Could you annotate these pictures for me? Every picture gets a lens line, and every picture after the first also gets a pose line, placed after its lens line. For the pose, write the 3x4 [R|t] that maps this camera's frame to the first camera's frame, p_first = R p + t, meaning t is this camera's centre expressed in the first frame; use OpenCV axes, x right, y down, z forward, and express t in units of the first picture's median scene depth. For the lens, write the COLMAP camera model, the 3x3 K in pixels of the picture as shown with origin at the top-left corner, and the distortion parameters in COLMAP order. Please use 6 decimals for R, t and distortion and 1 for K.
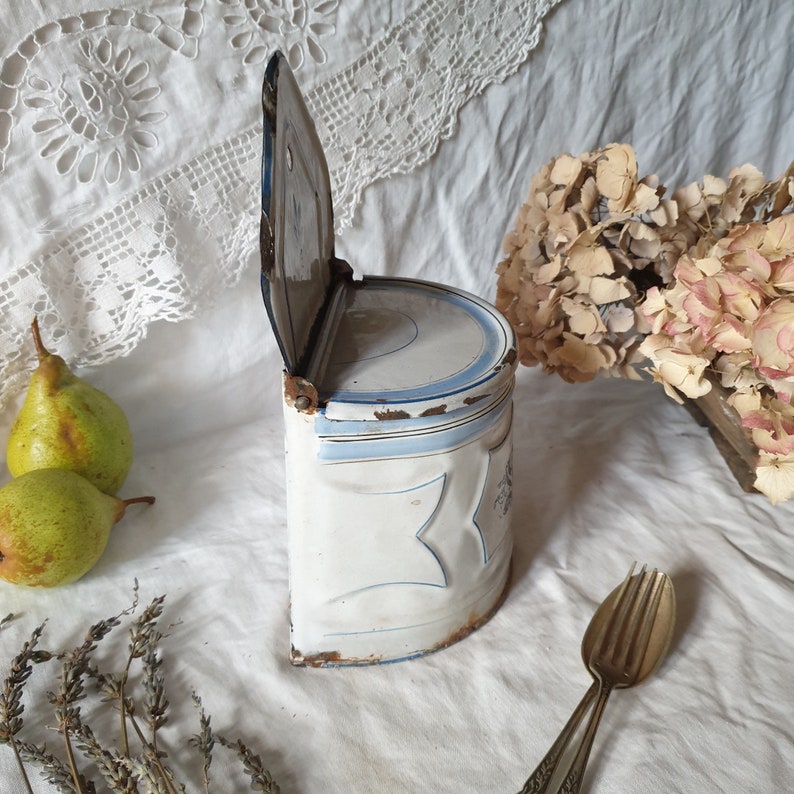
lens RADIAL K [[827.7, 0, 394.9], [0, 827.7, 388.1], [0, 0, 1]] dist [-0.062040, 0.075919]
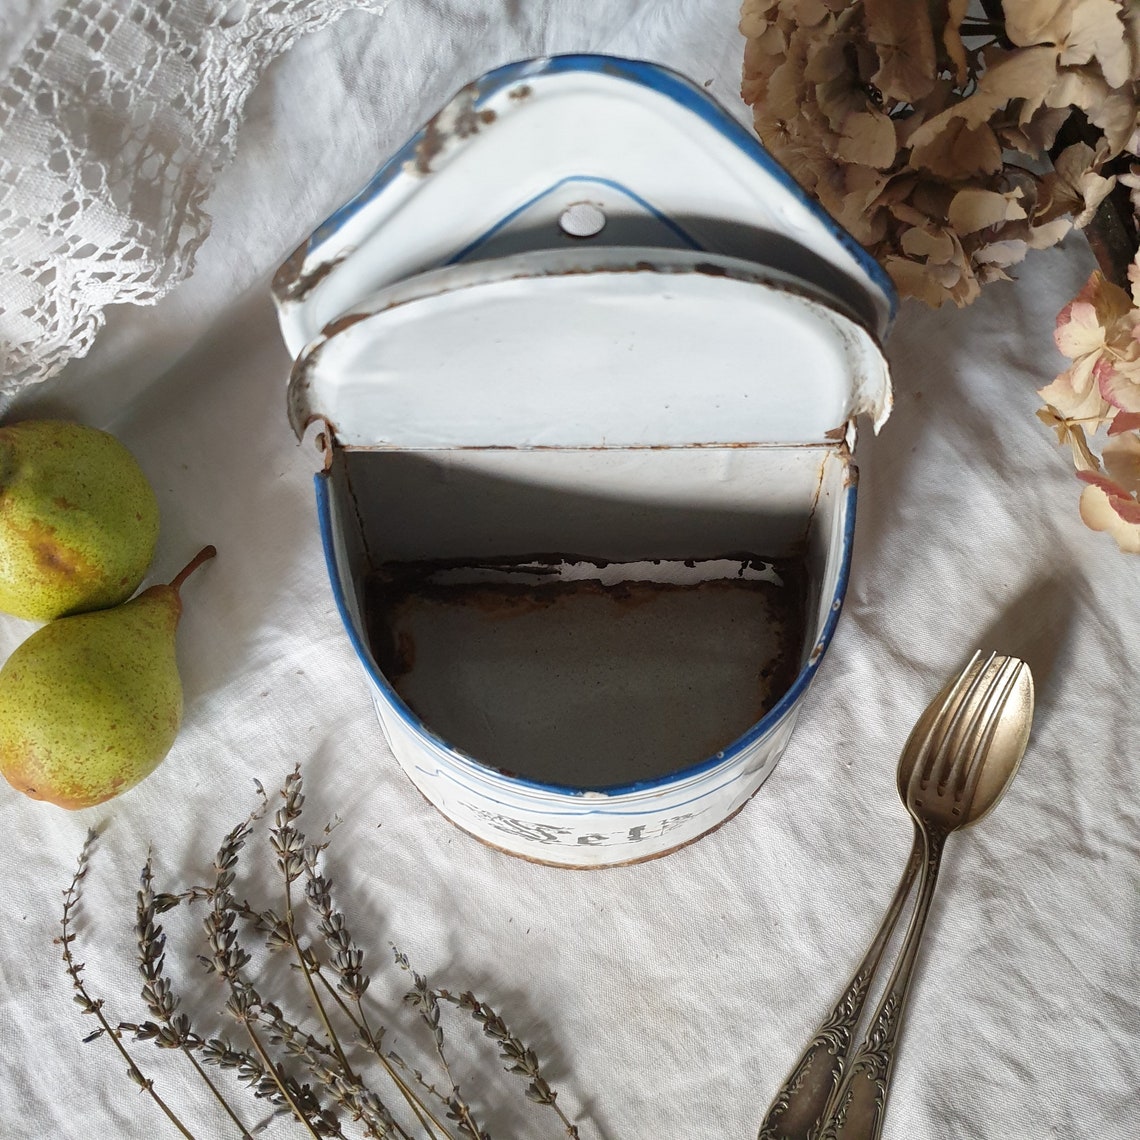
lens RADIAL K [[1188.4, 0, 567.0], [0, 1188.4, 557.2], [0, 0, 1]] dist [-0.062040, 0.075919]
pose [[0.990092, -0.140418, -0.000522, -0.030099], [0.103838, 0.729651, 0.675890, -0.498431], [-0.094526, -0.669248, 0.737002, 0.348868]]
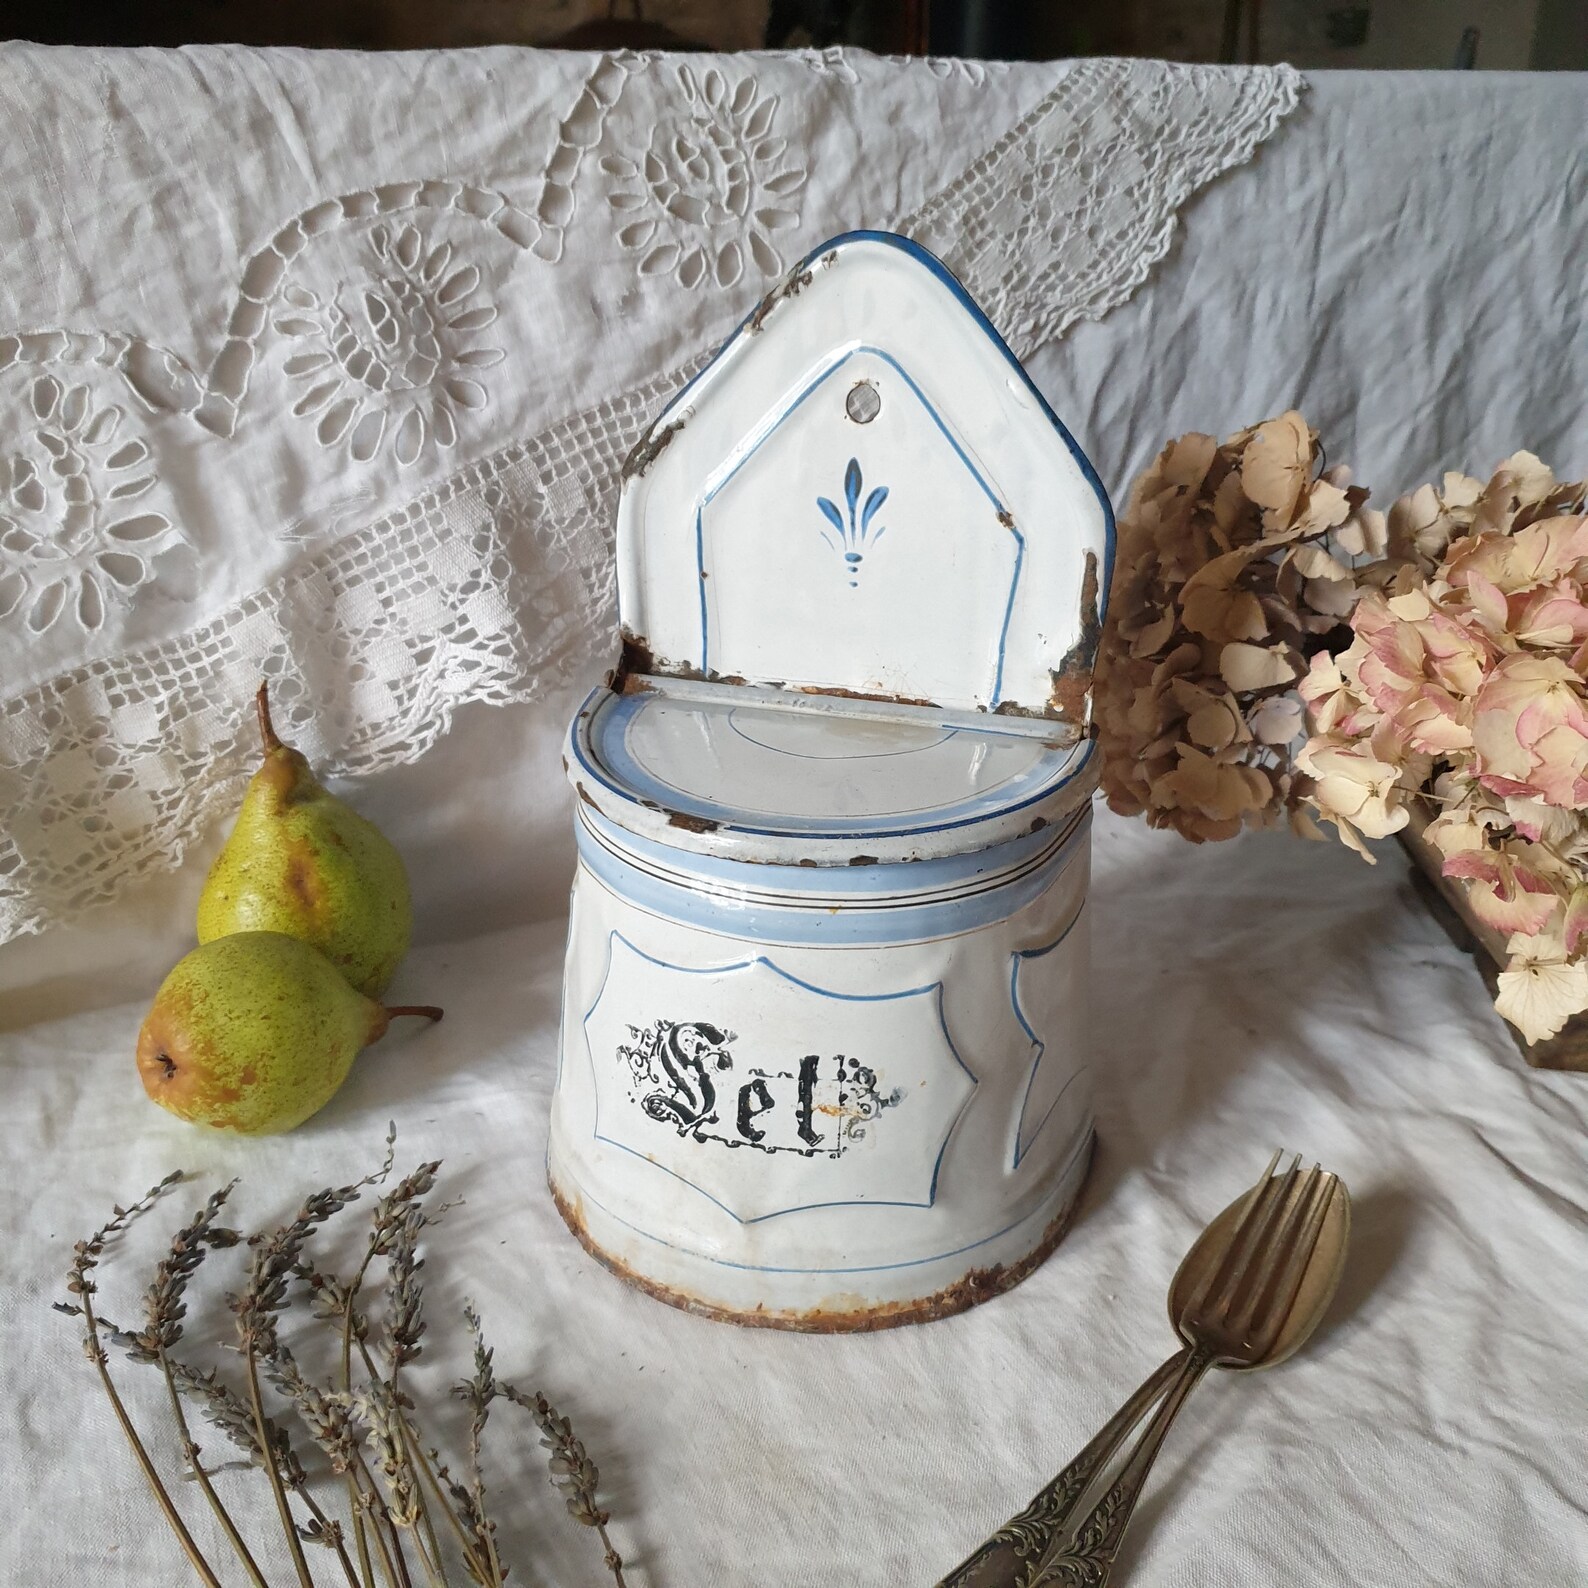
lens RADIAL K [[1629.7, 0, 794.0], [0, 1629.7, 794.0], [0, 0, 1]] dist [-0.007306, -0.052054]
pose [[0.993227, 0.039971, -0.109102, 0.074646], [-0.050664, 0.993987, -0.097071, 0.091649], [0.104566, 0.101941, 0.989280, -0.116517]]
